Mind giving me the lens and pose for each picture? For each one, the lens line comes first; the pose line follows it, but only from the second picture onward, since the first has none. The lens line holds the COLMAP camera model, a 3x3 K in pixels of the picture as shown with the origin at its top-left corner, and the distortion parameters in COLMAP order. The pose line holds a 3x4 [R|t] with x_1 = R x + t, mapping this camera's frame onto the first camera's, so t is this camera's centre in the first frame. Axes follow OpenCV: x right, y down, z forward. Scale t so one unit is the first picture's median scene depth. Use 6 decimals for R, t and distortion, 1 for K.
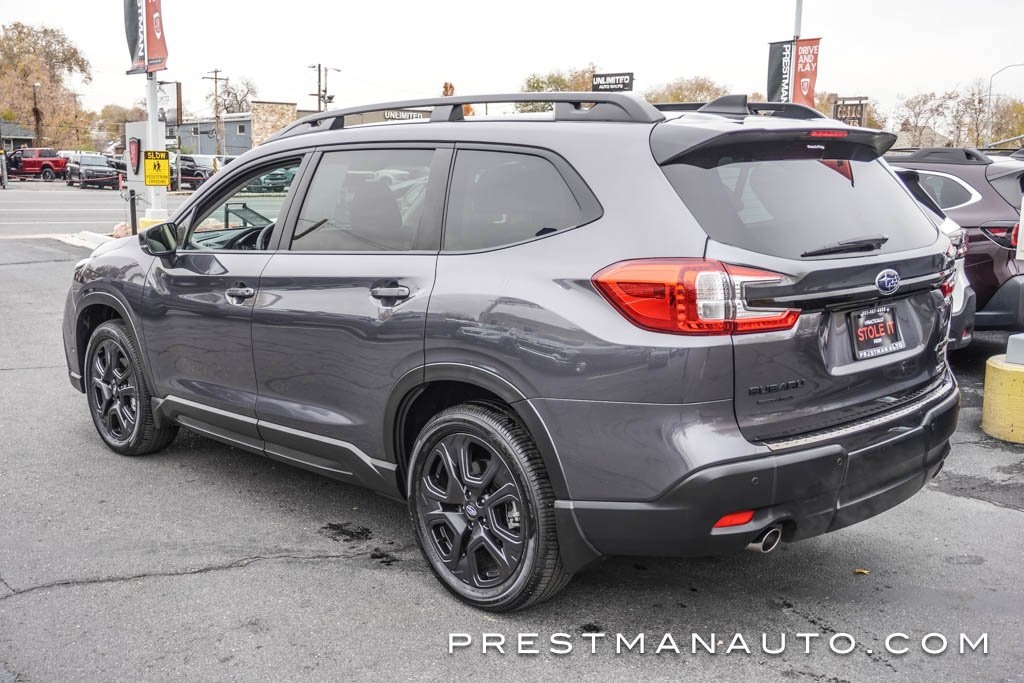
lens RADIAL K [[1121.0, 0, 512.0], [0, 1121.0, 341.5], [0, 0, 1]] dist [0.013332, 0.020649]
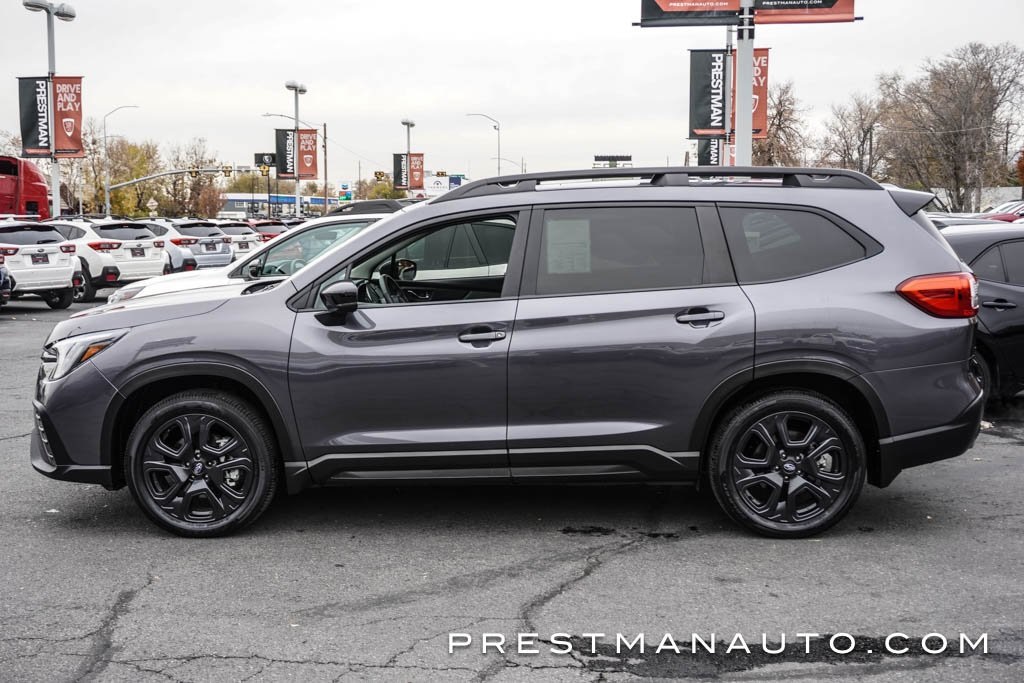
lens RADIAL K [[1243.2, 0, 512.0], [0, 1243.2, 341.5], [0, 0, 1]] dist [0.003128, 0.033945]
pose [[0.696174, -0.087809, 0.712483, -1.296731], [0.121460, 0.992590, 0.003650, -0.047940], [-0.707523, 0.083997, 0.701680, 0.148000]]
